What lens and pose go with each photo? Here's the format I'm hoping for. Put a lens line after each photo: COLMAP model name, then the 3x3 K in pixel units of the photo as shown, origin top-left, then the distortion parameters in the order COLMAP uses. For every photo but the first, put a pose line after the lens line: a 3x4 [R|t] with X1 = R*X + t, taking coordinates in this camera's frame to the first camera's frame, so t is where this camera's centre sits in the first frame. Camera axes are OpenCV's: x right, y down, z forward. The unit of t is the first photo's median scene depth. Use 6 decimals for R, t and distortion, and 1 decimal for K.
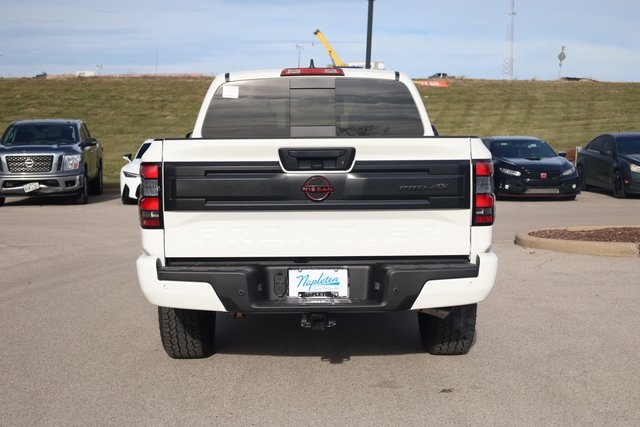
lens RADIAL K [[906.8, 0, 320.0], [0, 906.8, 213.5], [0, 0, 1]] dist [0.011804, 0.021726]
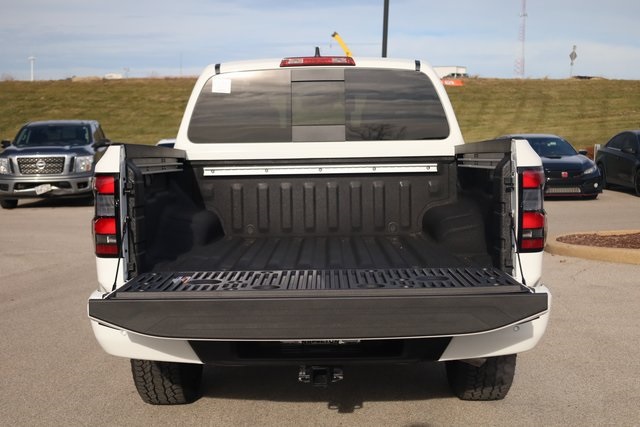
lens RADIAL K [[870.2, 0, 310.5], [0, 870.2, 213.4], [0, 0, 1]] dist [-0.002596, 0.005967]
pose [[0.999480, -0.003552, -0.032040, 0.010545], [0.003709, 0.999981, 0.004830, -0.017920], [0.032022, -0.004947, 0.999475, 0.184495]]
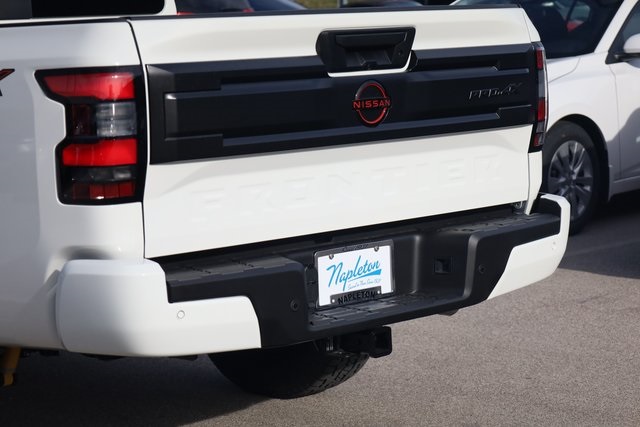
lens RADIAL K [[1825.3, 0, 320.0], [0, 1825.3, 213.5], [0, 0, 1]] dist [-0.037607, -0.577528]
pose [[0.710020, -0.093098, 0.698001, -0.590129], [0.075950, 0.995564, 0.055529, -0.017785], [-0.700074, 0.013586, 0.713941, 0.166565]]
